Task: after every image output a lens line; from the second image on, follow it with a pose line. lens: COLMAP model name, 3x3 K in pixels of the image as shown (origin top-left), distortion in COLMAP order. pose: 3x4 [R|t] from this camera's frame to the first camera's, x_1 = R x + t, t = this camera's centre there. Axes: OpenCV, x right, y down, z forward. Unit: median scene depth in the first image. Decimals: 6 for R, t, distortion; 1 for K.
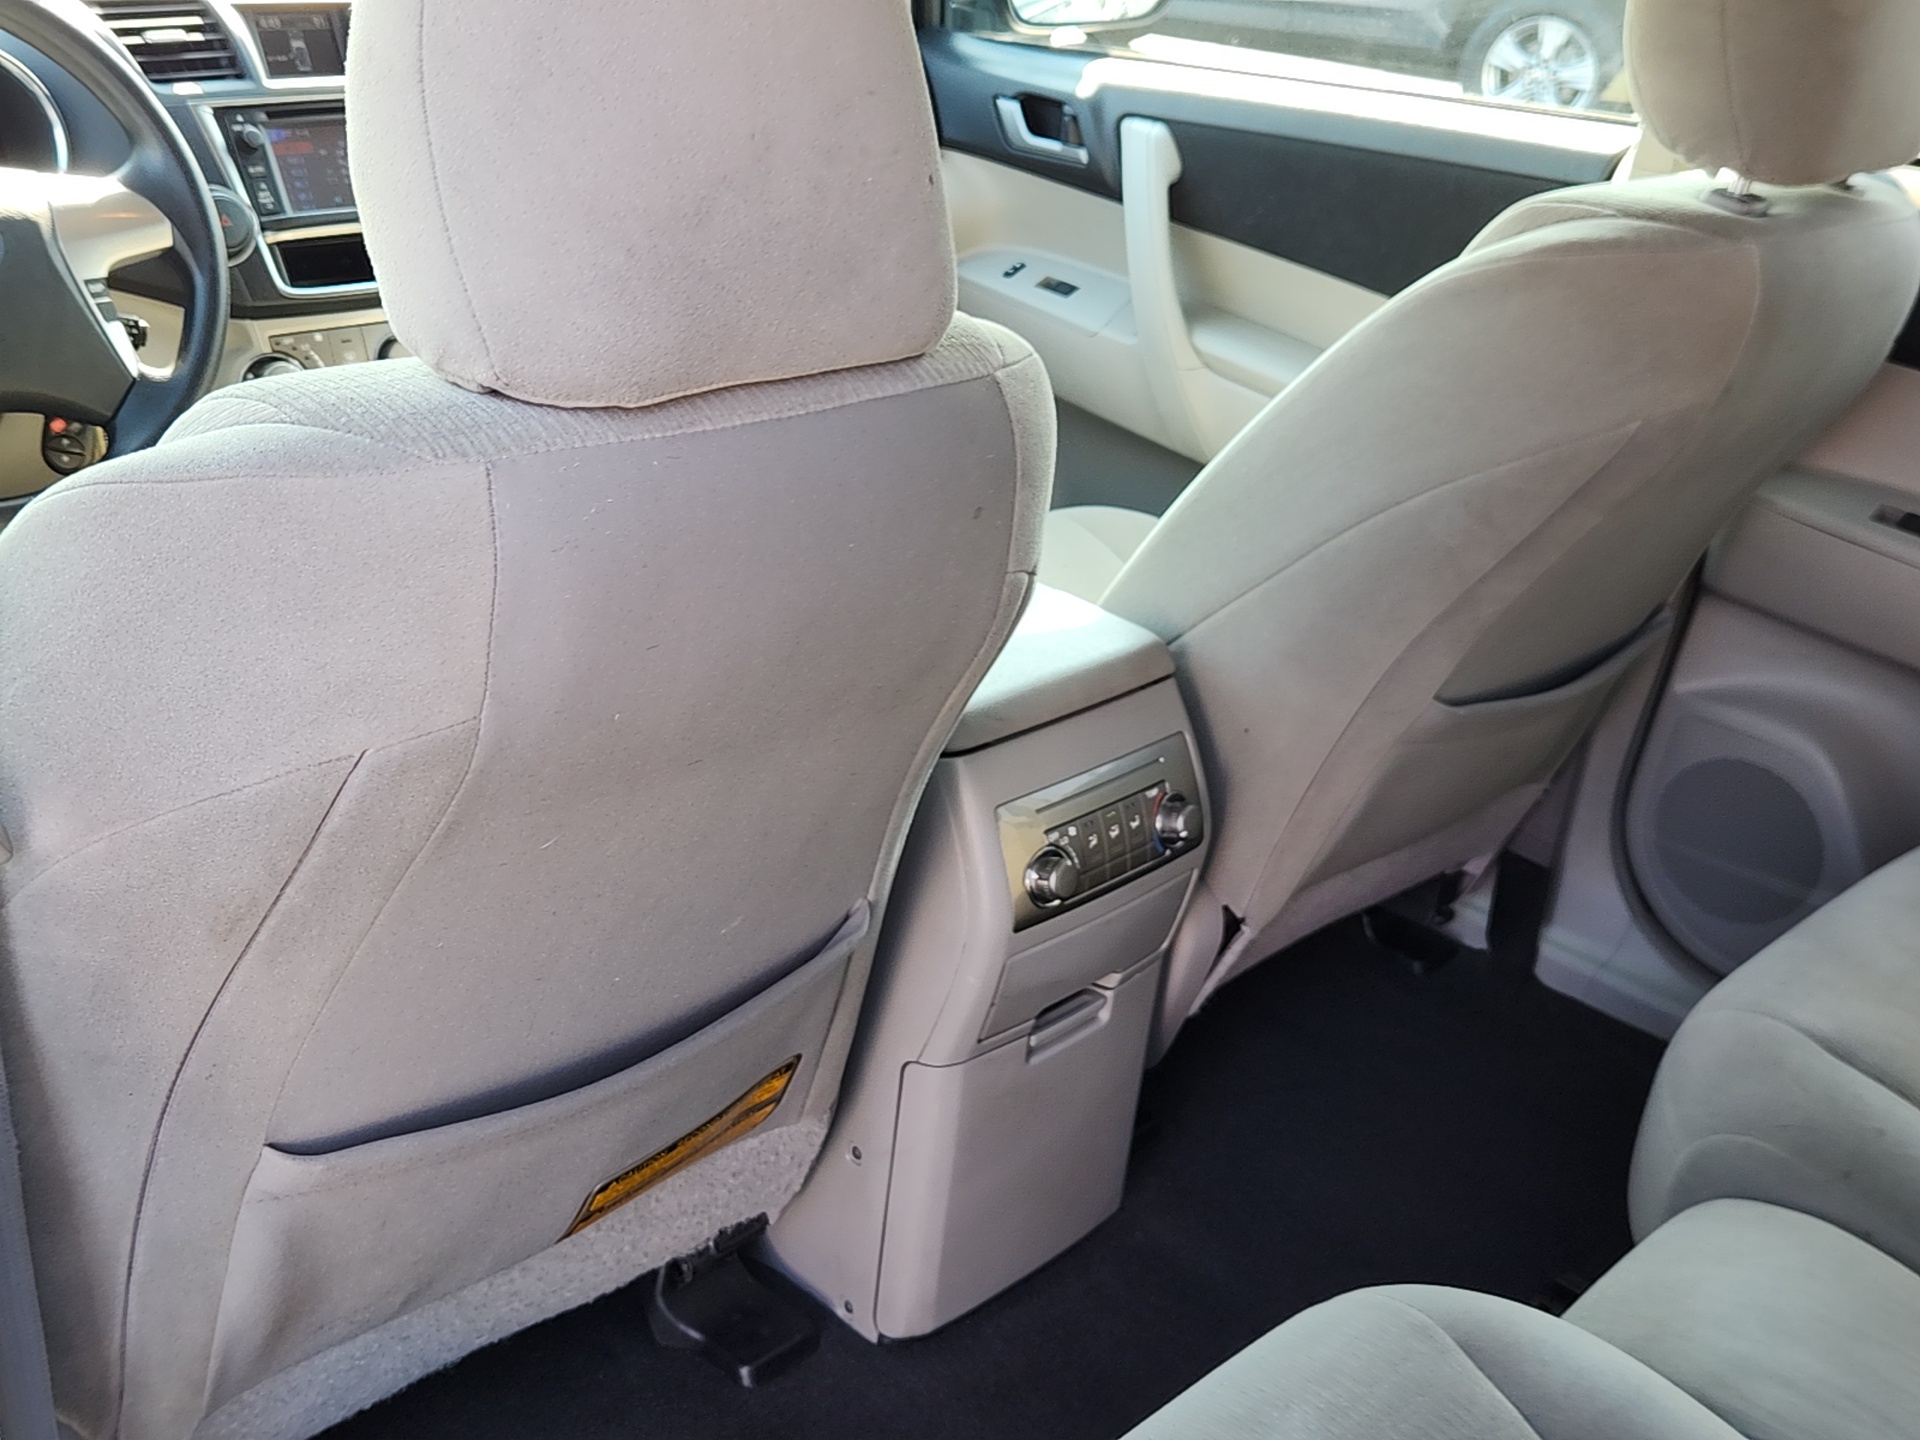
lens RADIAL K [[1951.8, 0, 993.9], [0, 1951.8, 719.2], [0, 0, 1]] dist [0.042315, -0.043921]
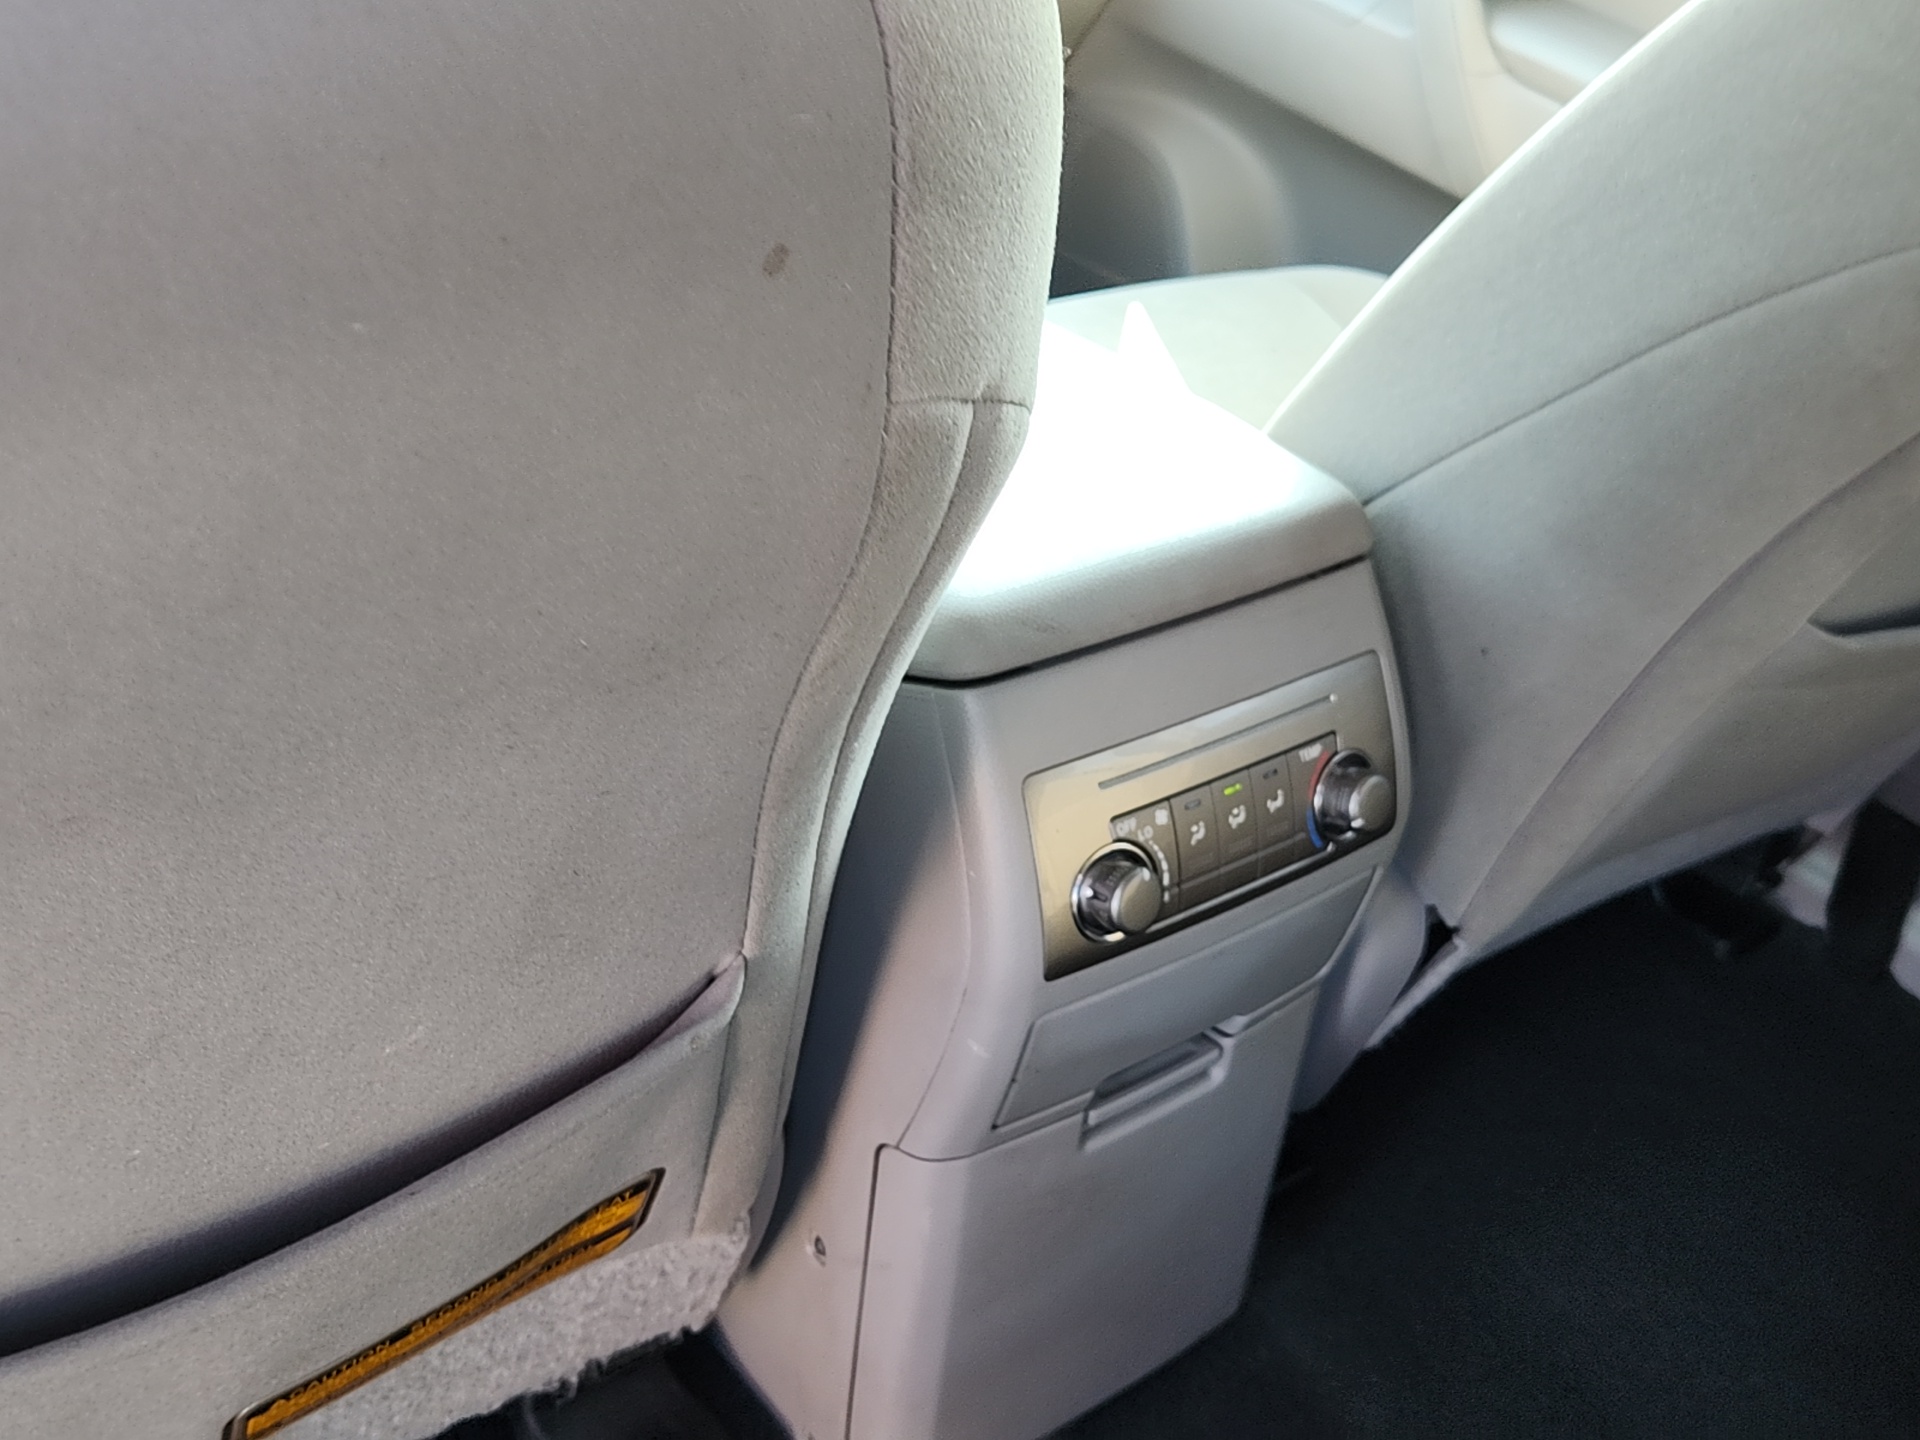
lens RADIAL K [[1951.8, 0, 993.9], [0, 1951.8, 719.2], [0, 0, 1]] dist [0.042315, -0.043921]
pose [[0.987259, 0.080100, -0.137487, 0.065930], [-0.063117, 0.990307, 0.123725, -0.041503], [0.146065, -0.113471, 0.982746, 0.384277]]
